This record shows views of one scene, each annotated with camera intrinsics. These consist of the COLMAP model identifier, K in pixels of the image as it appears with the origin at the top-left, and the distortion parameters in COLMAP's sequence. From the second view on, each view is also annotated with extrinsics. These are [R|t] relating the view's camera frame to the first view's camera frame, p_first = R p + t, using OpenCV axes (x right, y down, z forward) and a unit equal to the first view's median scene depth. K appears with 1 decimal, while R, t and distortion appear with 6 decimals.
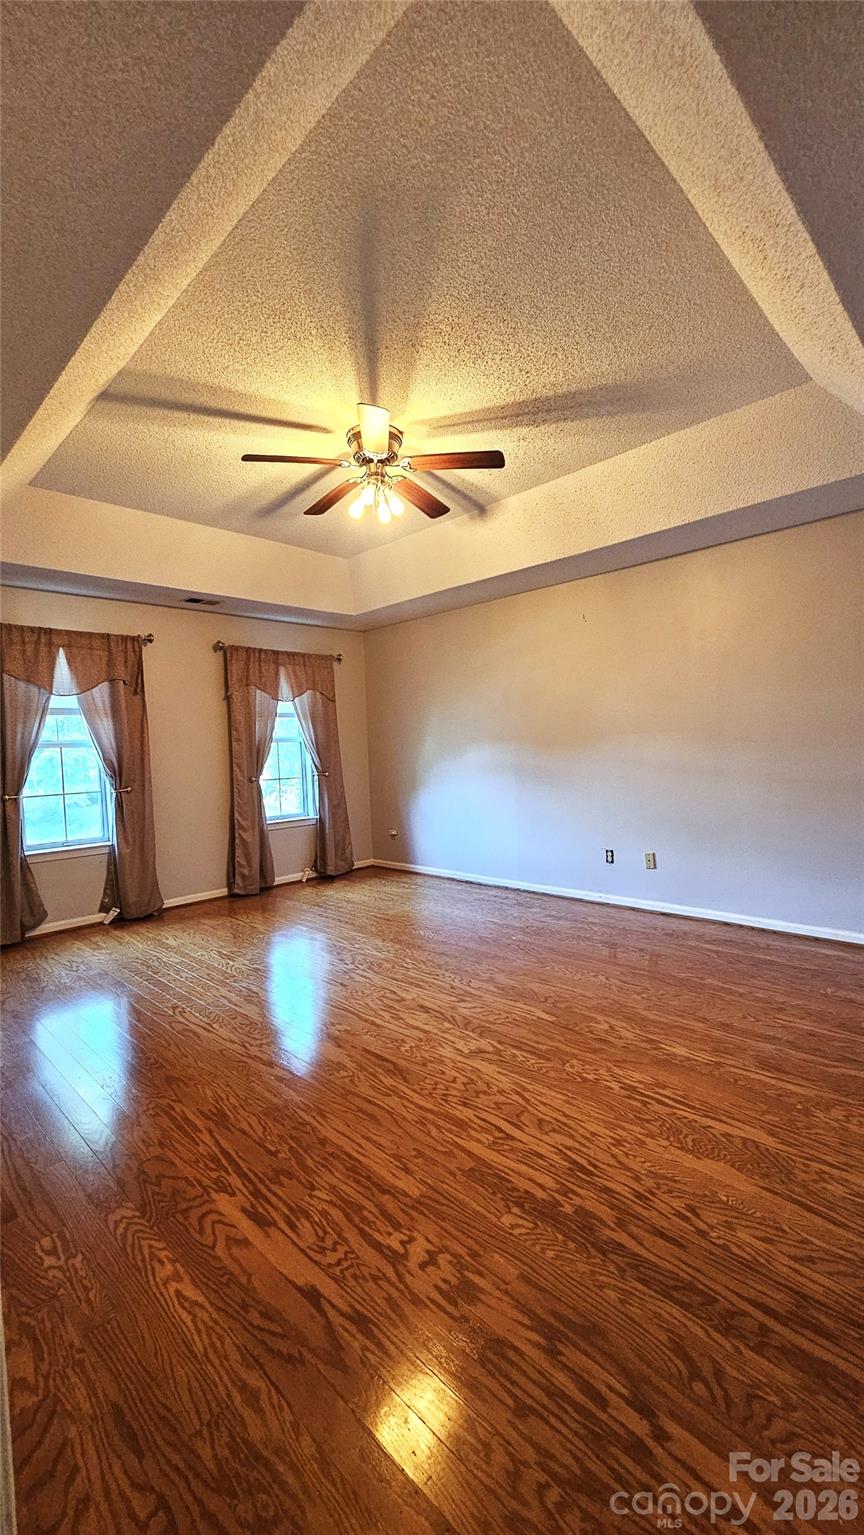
lens RADIAL K [[647.8, 0, 432.0], [0, 647.8, 767.5], [0, 0, 1]] dist [-0.001666, -0.000233]
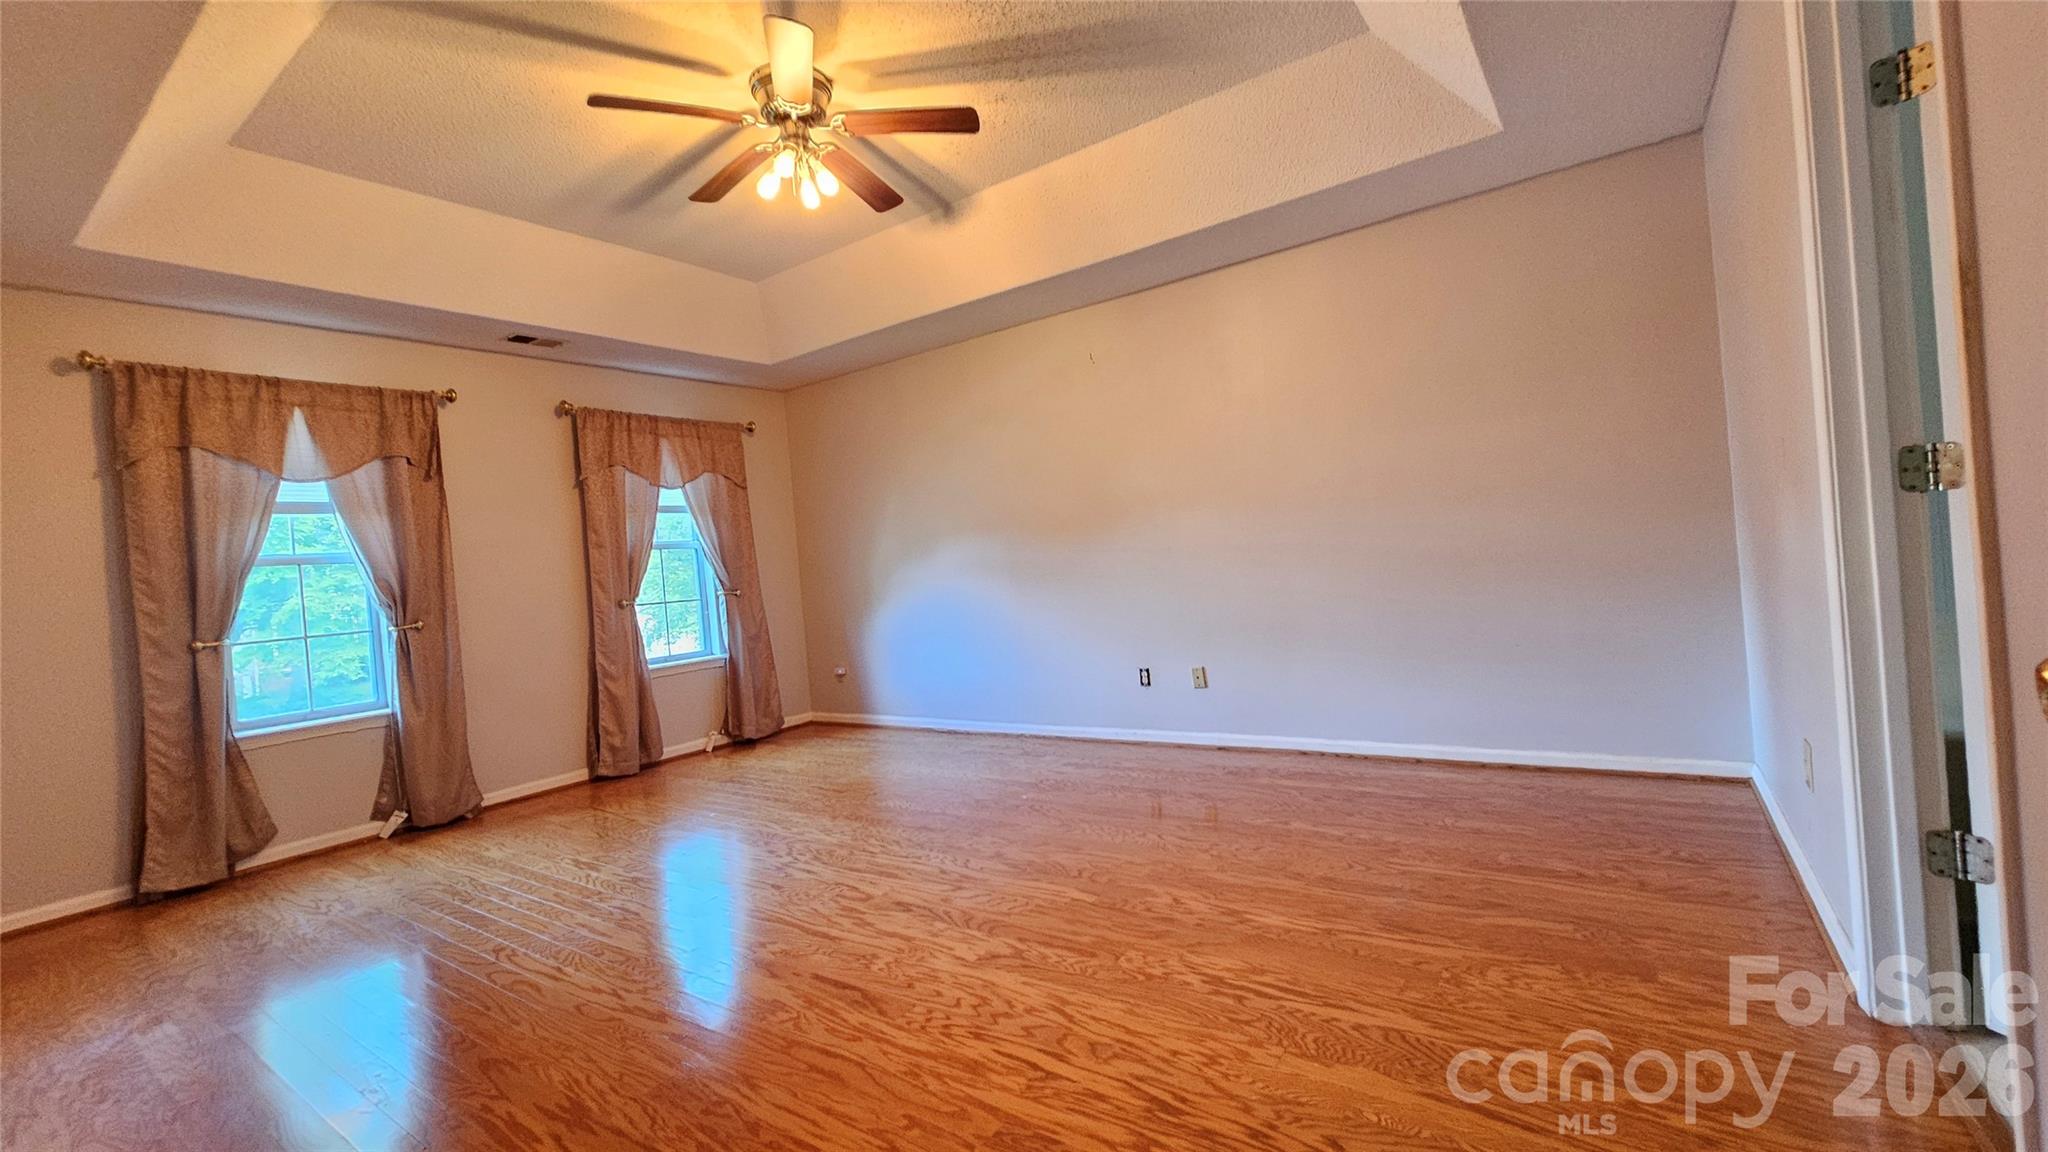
lens RADIAL K [[844.5, 0, 1024.0], [0, 844.5, 576.0], [0, 0, 1]] dist [-0.002230, 0.000119]
pose [[0.984992, -0.044361, 0.166800, -0.016160], [0.051904, 0.997805, -0.041133, 0.063472], [-0.164610, 0.049173, 0.985132, 0.088306]]
